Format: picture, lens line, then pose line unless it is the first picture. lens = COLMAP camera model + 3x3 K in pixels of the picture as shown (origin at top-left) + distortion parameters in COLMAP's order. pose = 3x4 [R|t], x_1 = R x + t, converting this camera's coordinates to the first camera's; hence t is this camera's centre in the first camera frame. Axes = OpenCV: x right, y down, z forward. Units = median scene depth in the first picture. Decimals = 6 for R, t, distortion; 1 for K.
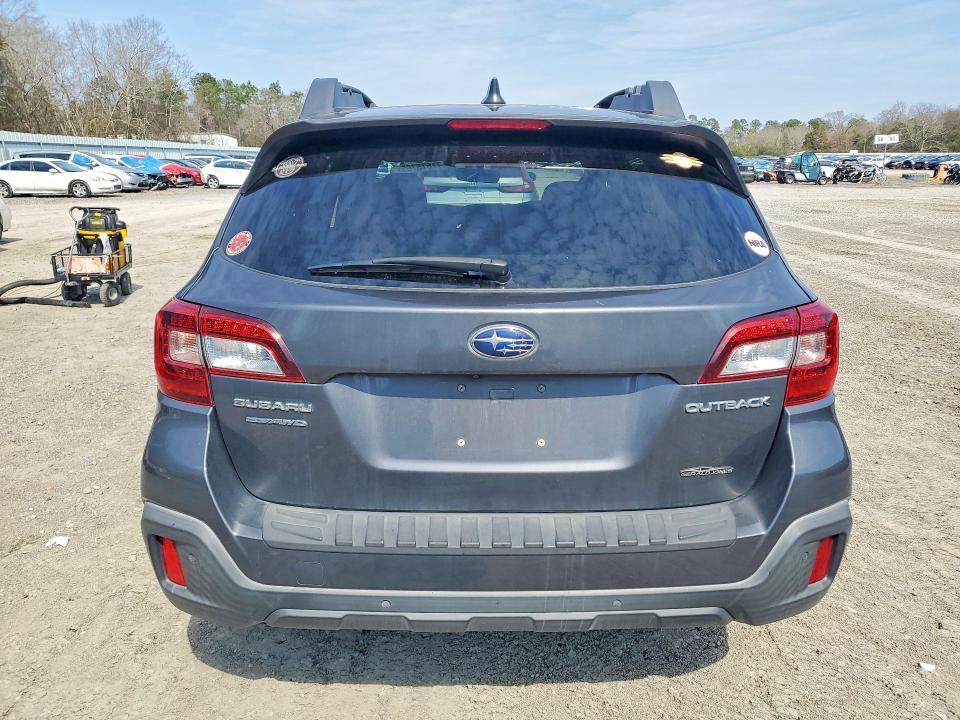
lens RADIAL K [[765.0, 0, 480.0], [0, 765.0, 360.0], [0, 0, 1]] dist [0.000089, 0.019759]
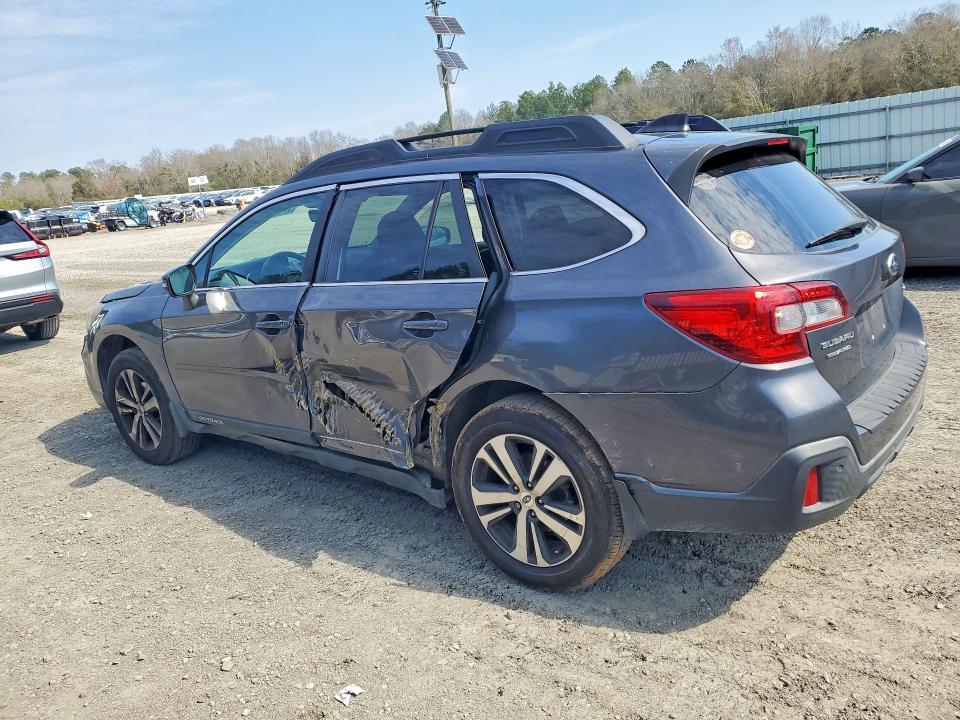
lens RADIAL K [[765.0, 0, 480.0], [0, 765.0, 360.0], [0, 0, 1]] dist [0.000089, 0.019759]
pose [[0.616066, -0.242796, 0.749342, -0.094898], [0.285654, 0.955416, 0.074718, -0.010846], [-0.734074, 0.168021, 0.657955, 0.031324]]
